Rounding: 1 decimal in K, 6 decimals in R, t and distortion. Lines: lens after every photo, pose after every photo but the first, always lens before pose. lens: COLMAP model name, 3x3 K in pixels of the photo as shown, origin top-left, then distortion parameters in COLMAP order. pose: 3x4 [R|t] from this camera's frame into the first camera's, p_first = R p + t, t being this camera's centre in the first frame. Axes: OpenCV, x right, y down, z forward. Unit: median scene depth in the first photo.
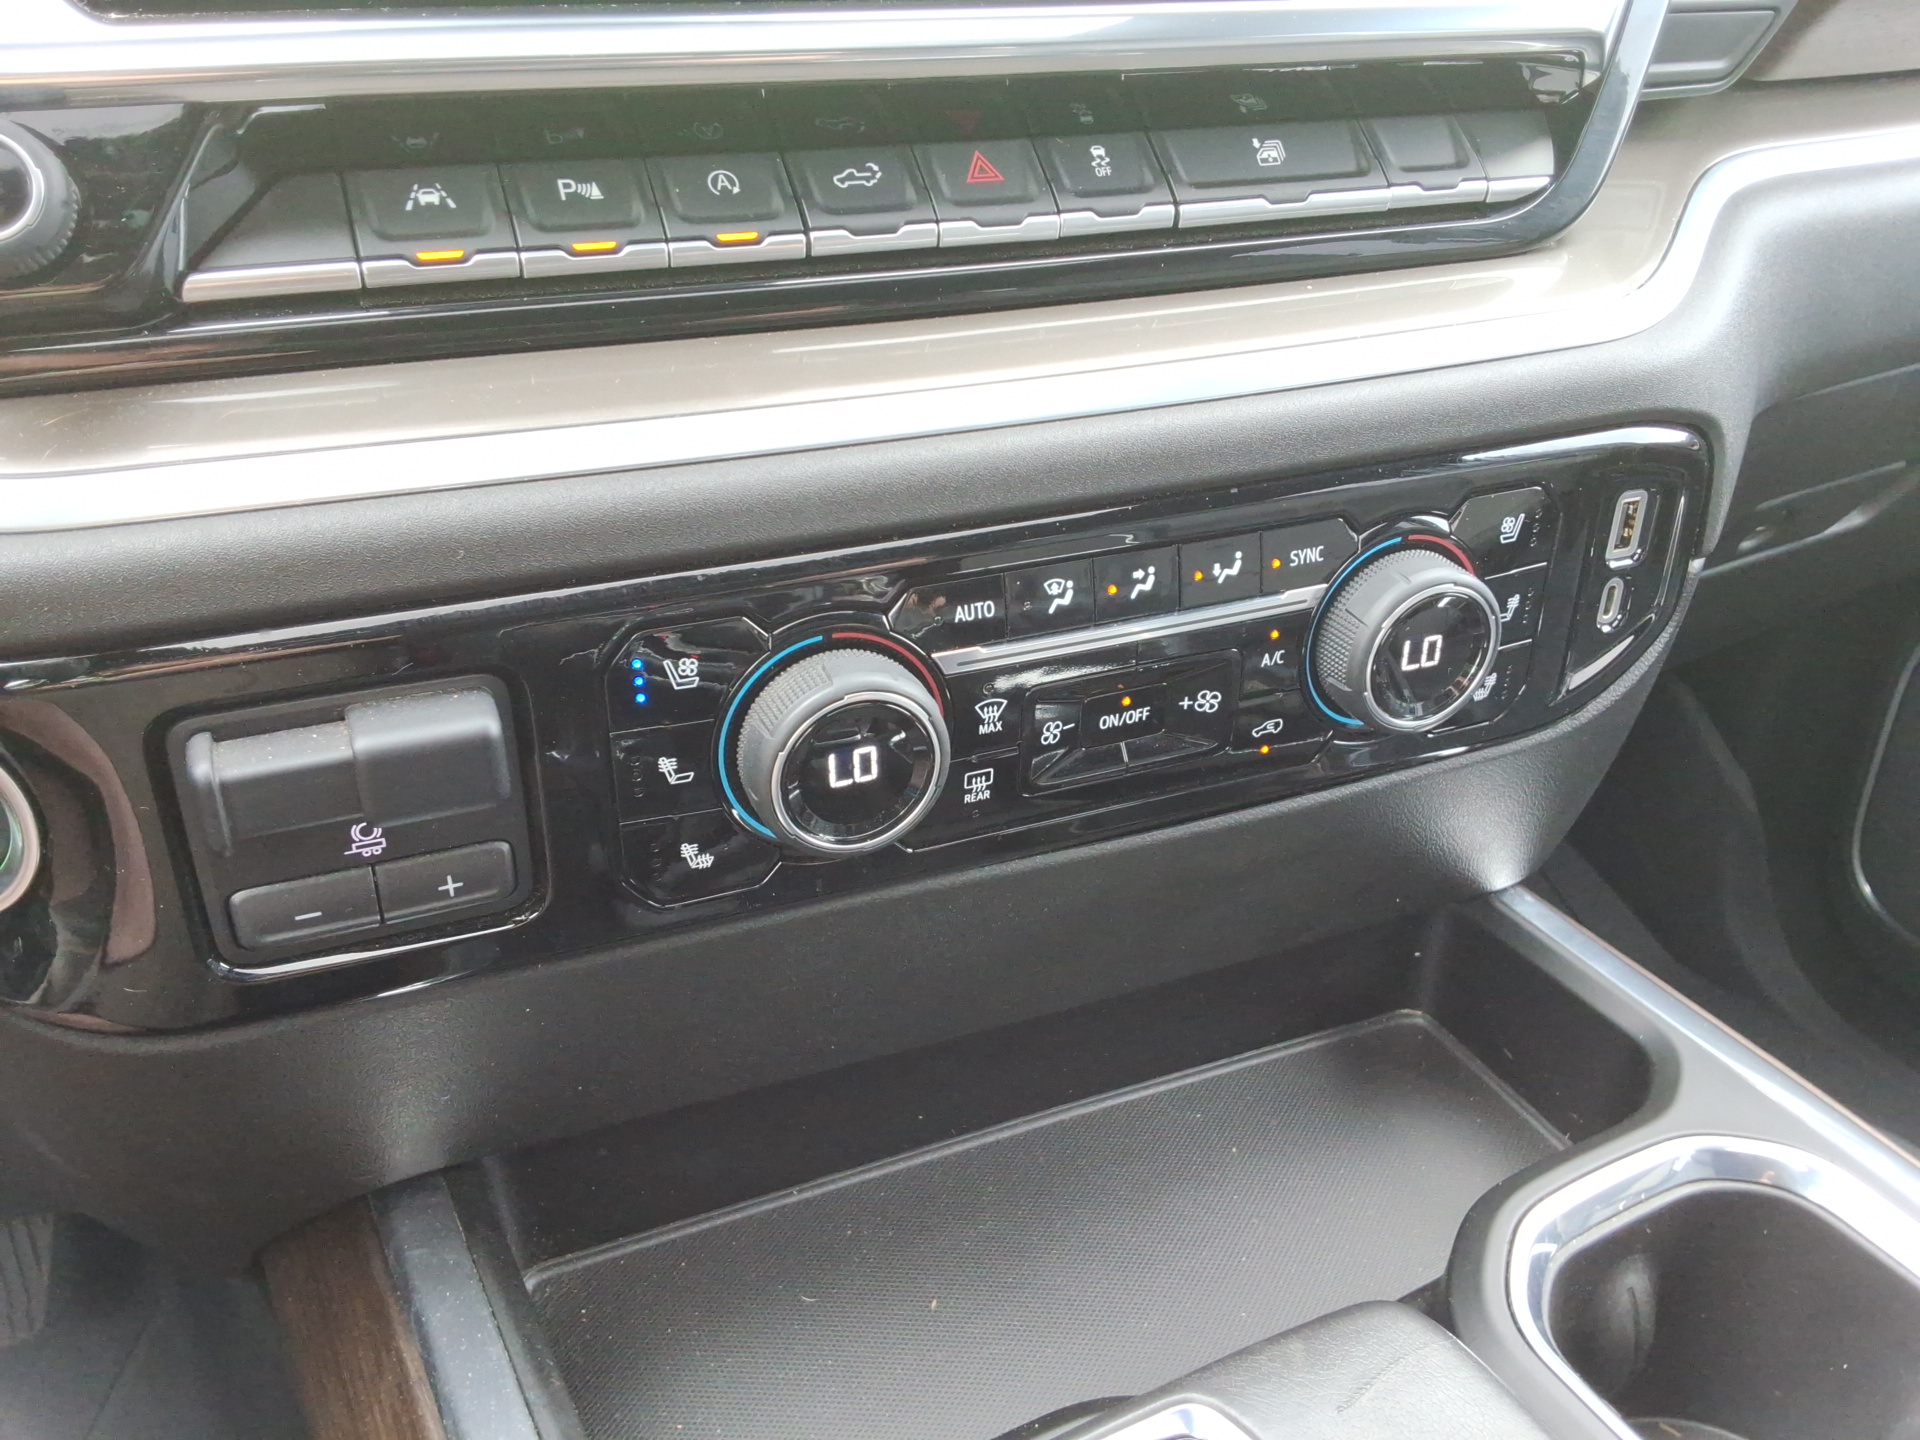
lens RADIAL K [[1529.7, 0, 977.3], [0, 1529.7, 715.6], [0, 0, 1]] dist [0.103058, -0.157202]
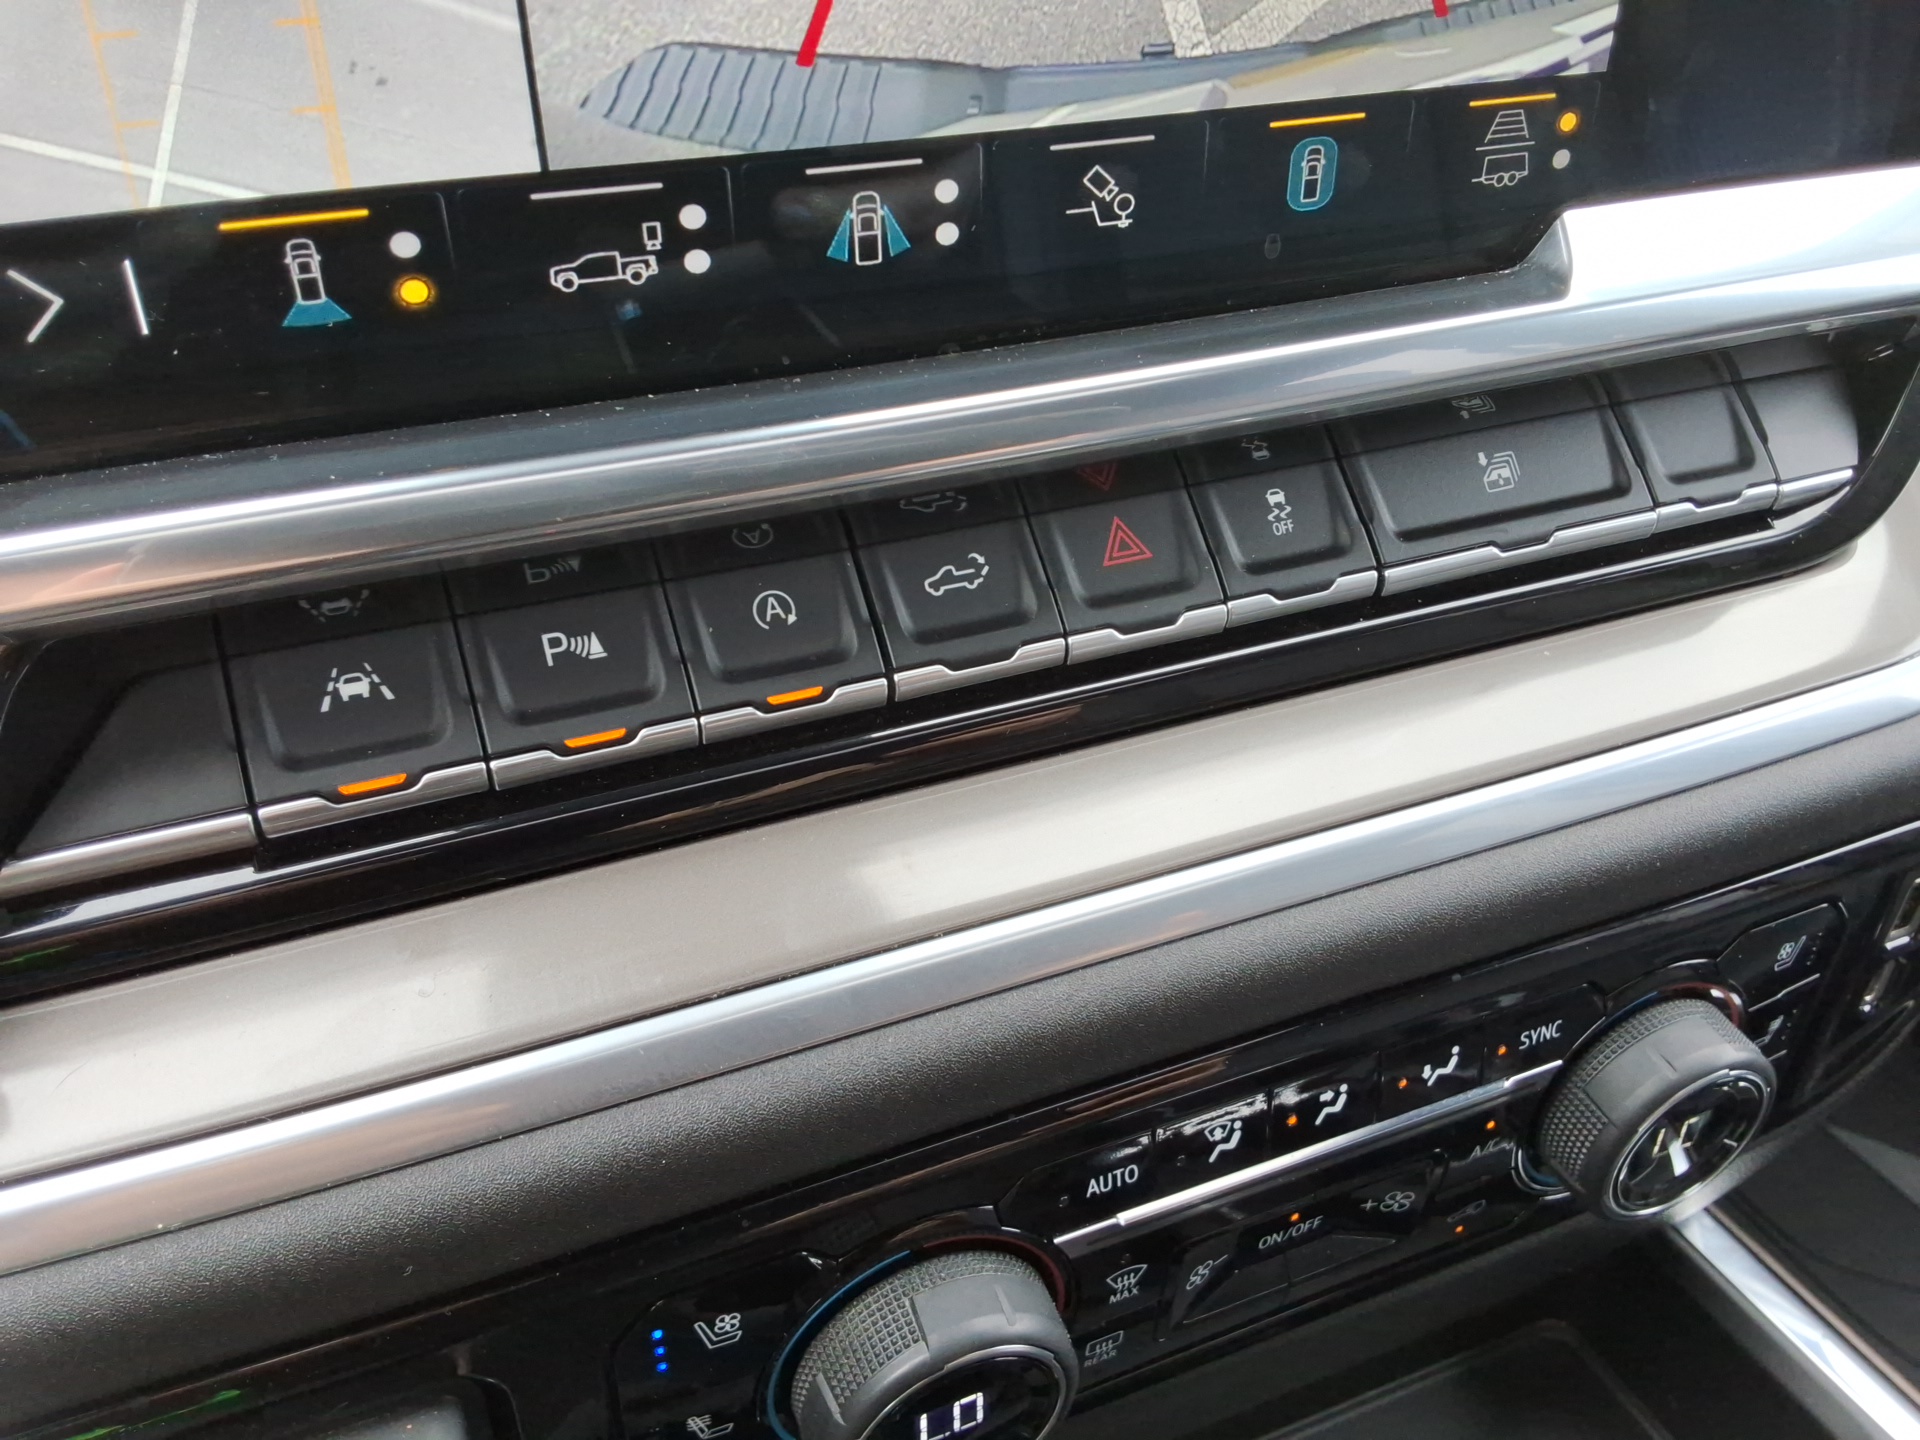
lens RADIAL K [[1522.6, 0, 971.3], [0, 1522.6, 712.1], [0, 0, 1]] dist [0.120198, -0.164529]
pose [[0.999957, 0.008834, 0.002779, -0.071748], [-0.009080, 0.994294, 0.106283, -0.359739], [-0.001824, -0.106303, 0.994332, 0.282101]]
